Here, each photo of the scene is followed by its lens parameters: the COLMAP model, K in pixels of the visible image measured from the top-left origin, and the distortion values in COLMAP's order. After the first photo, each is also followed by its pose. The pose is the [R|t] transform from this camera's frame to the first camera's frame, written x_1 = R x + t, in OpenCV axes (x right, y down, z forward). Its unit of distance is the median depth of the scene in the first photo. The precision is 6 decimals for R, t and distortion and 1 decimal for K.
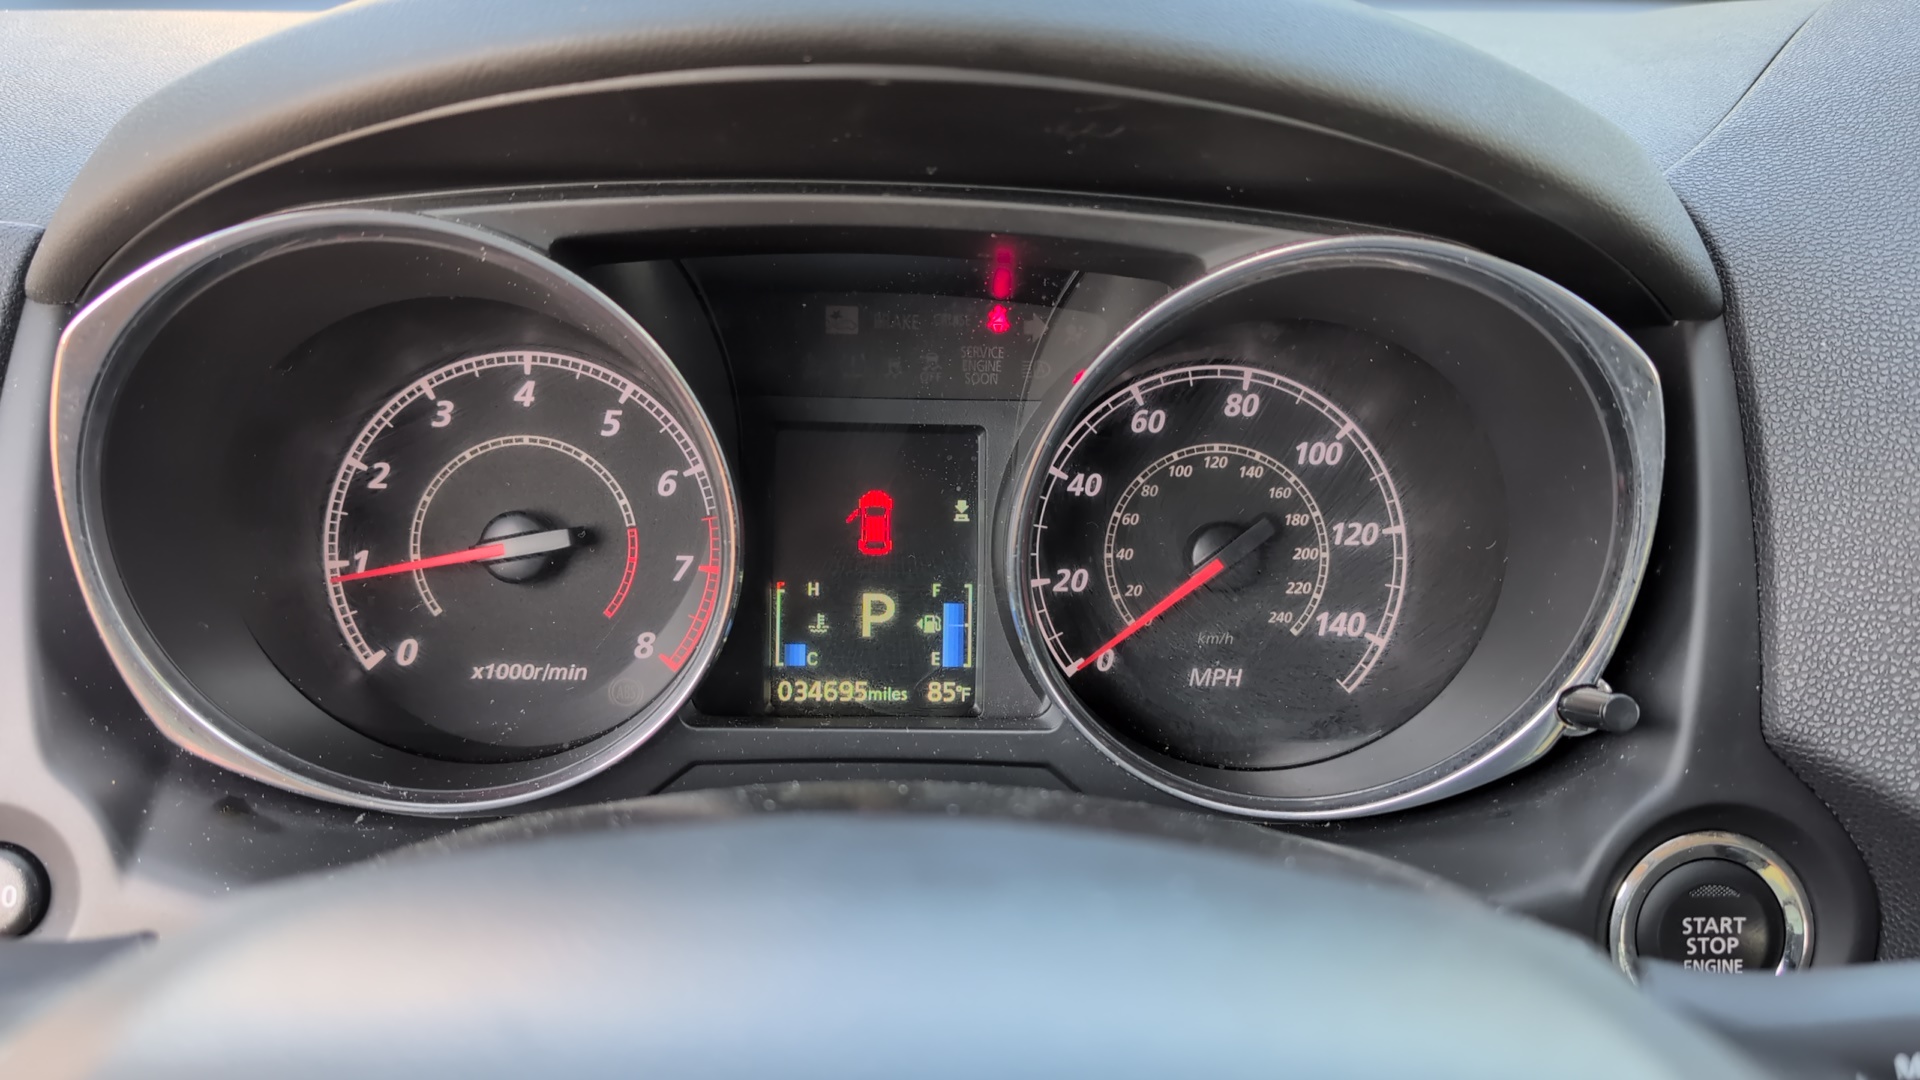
lens RADIAL K [[1595.9, 0, 960.0], [0, 1595.9, 540.0], [0, 0, 1]] dist [0.009942, -0.003096]
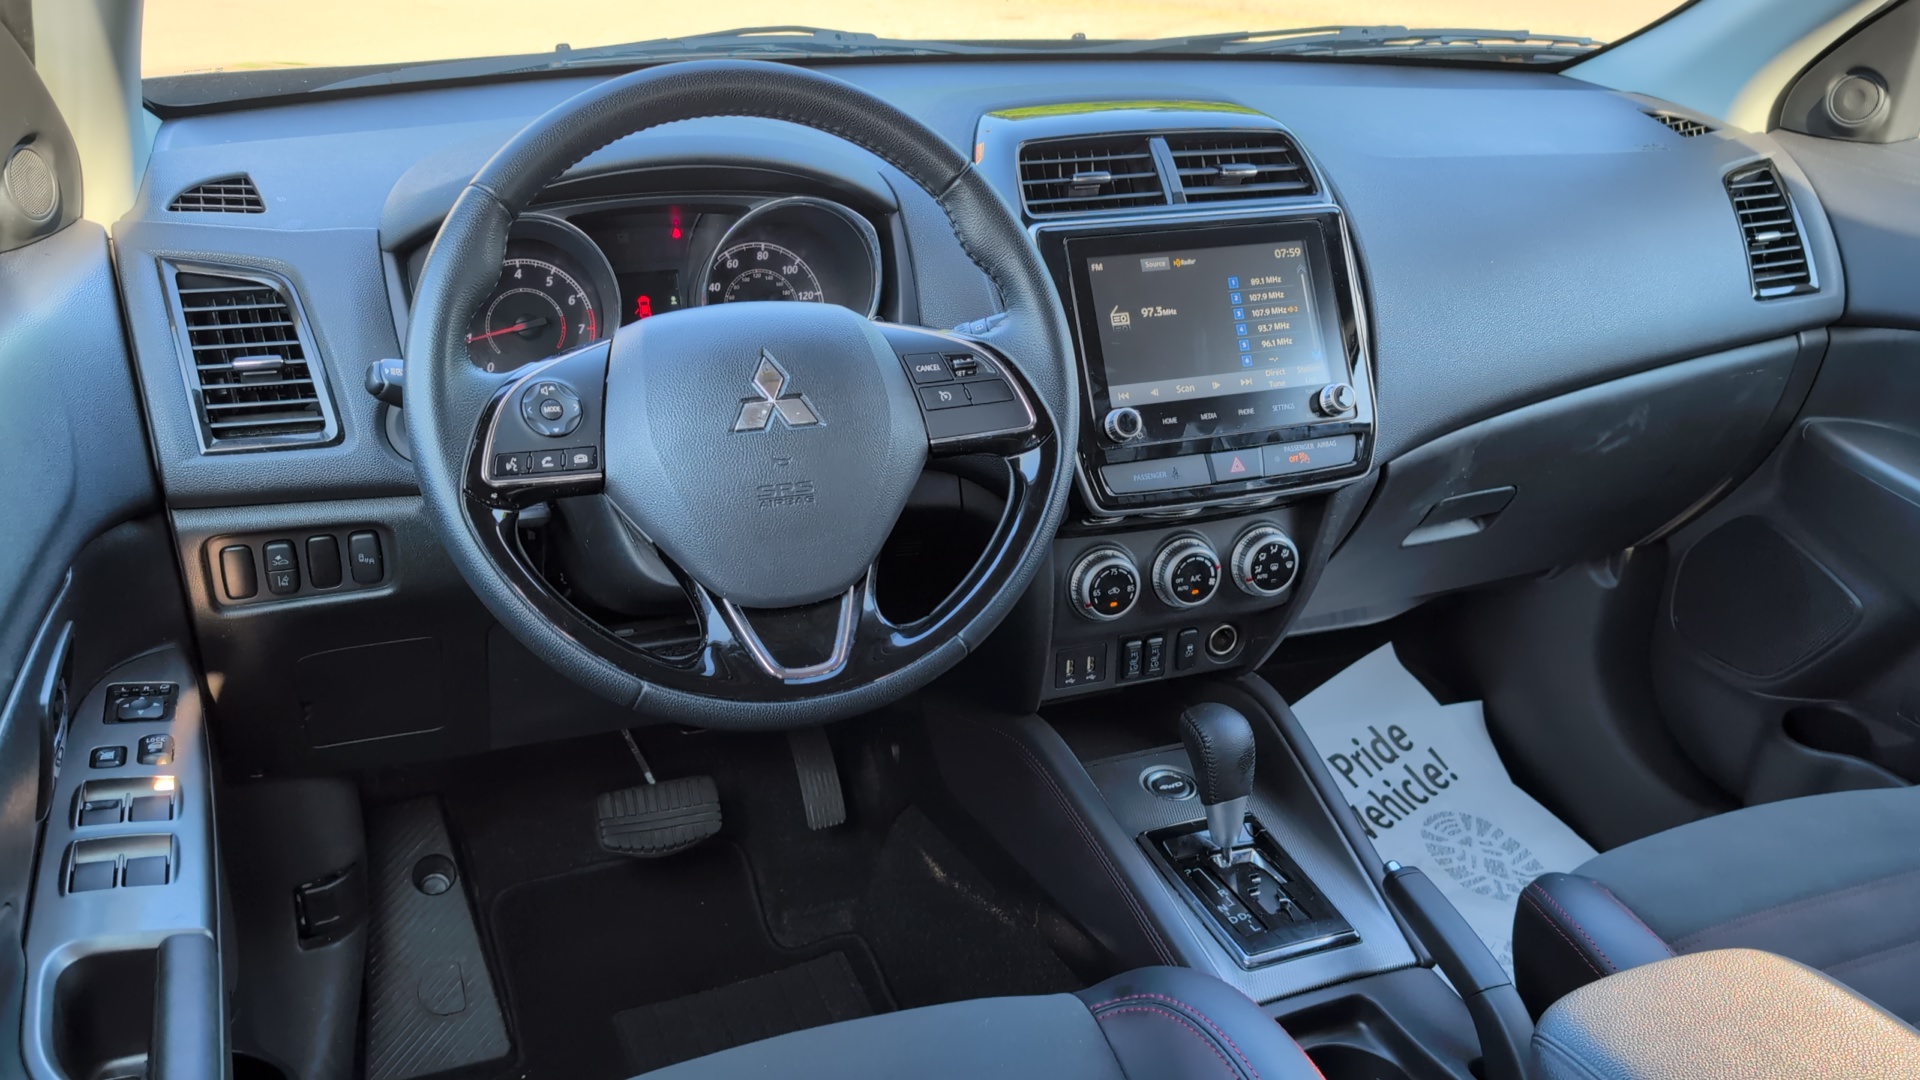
lens RADIAL K [[1595.9, 0, 960.0], [0, 1595.9, 540.0], [0, 0, 1]] dist [0.009942, -0.003096]
pose [[0.942802, -0.145979, 0.299692, -0.450436], [0.137050, 0.989265, 0.050722, 0.343131], [-0.303879, -0.006749, 0.952687, -1.971552]]
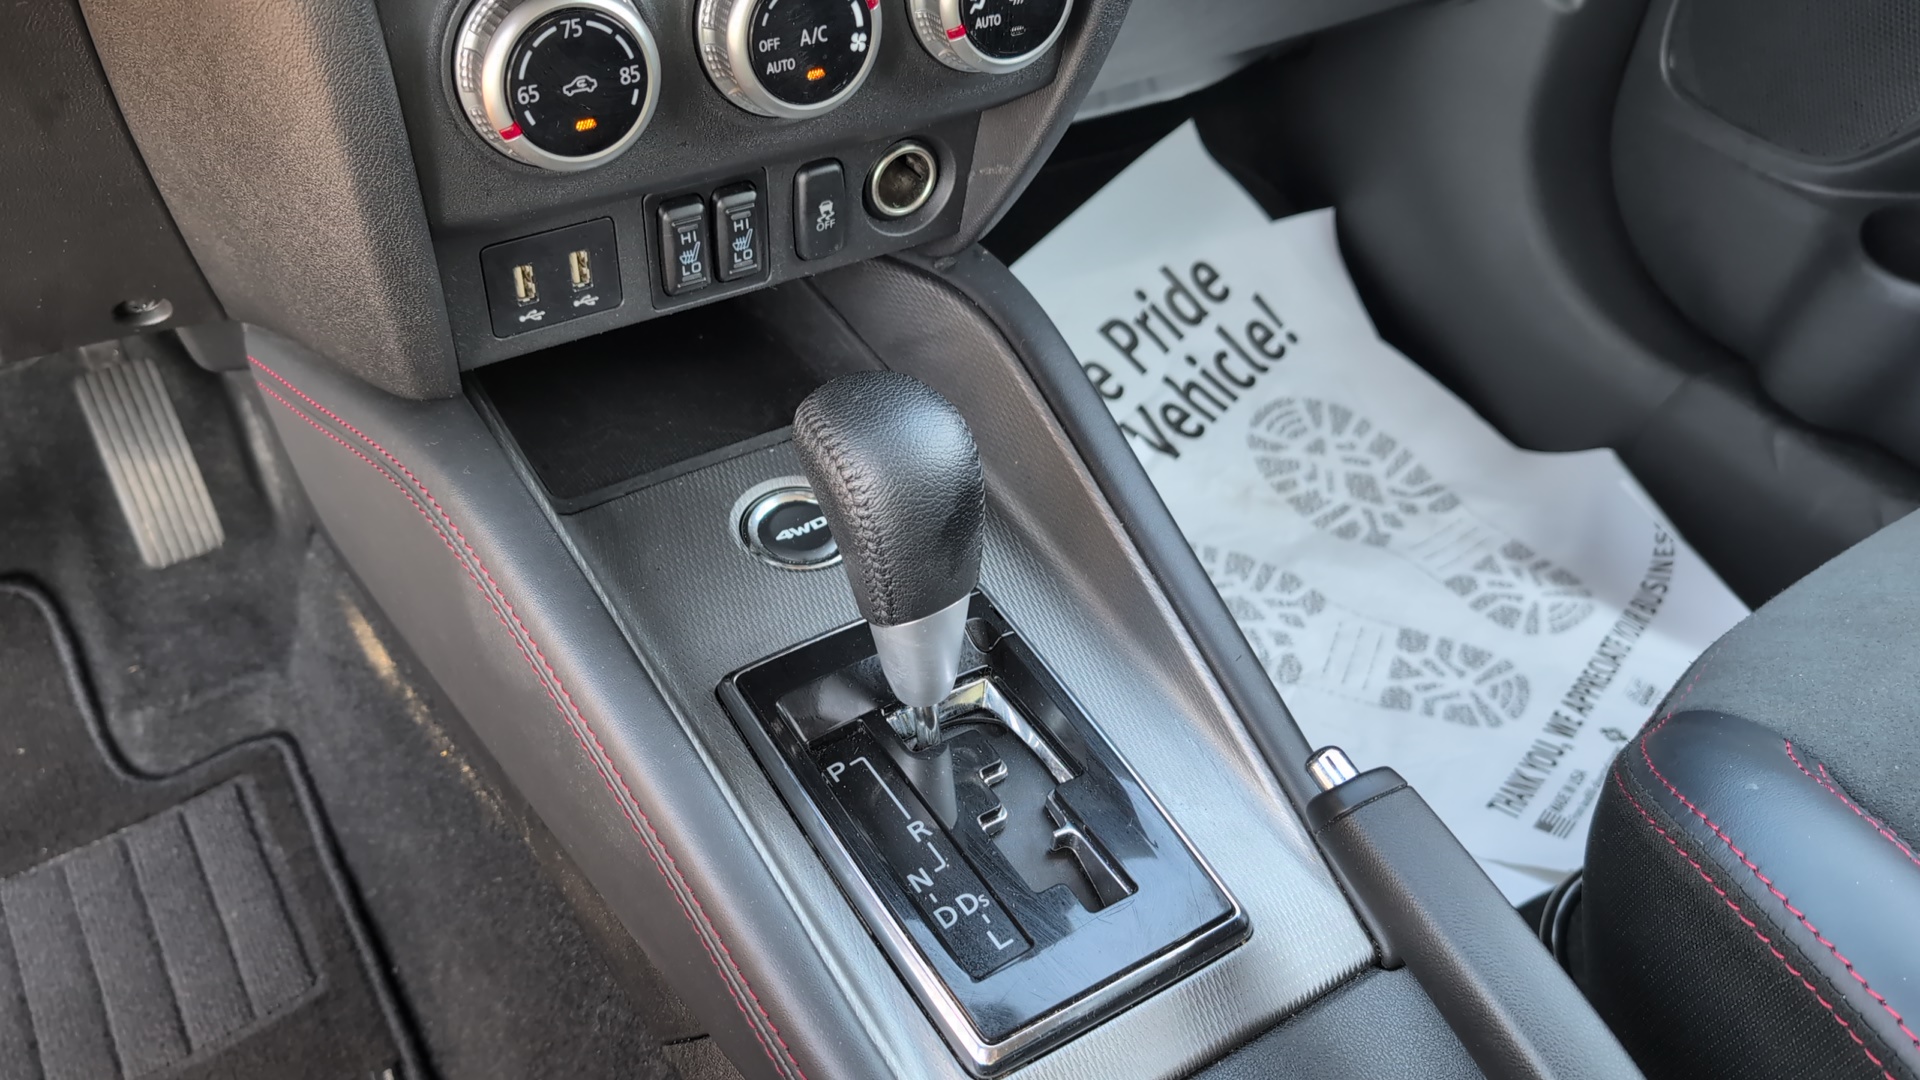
lens RADIAL K [[1614.2, 0, 912.3], [0, 1614.2, 530.4], [0, 0, 1]] dist [0.003152, -0.015788]
pose [[0.879654, -0.317991, 0.353681, 0.429441], [0.173529, 0.906949, 0.383837, 0.524019], [-0.442827, -0.276269, 0.852983, -0.295544]]
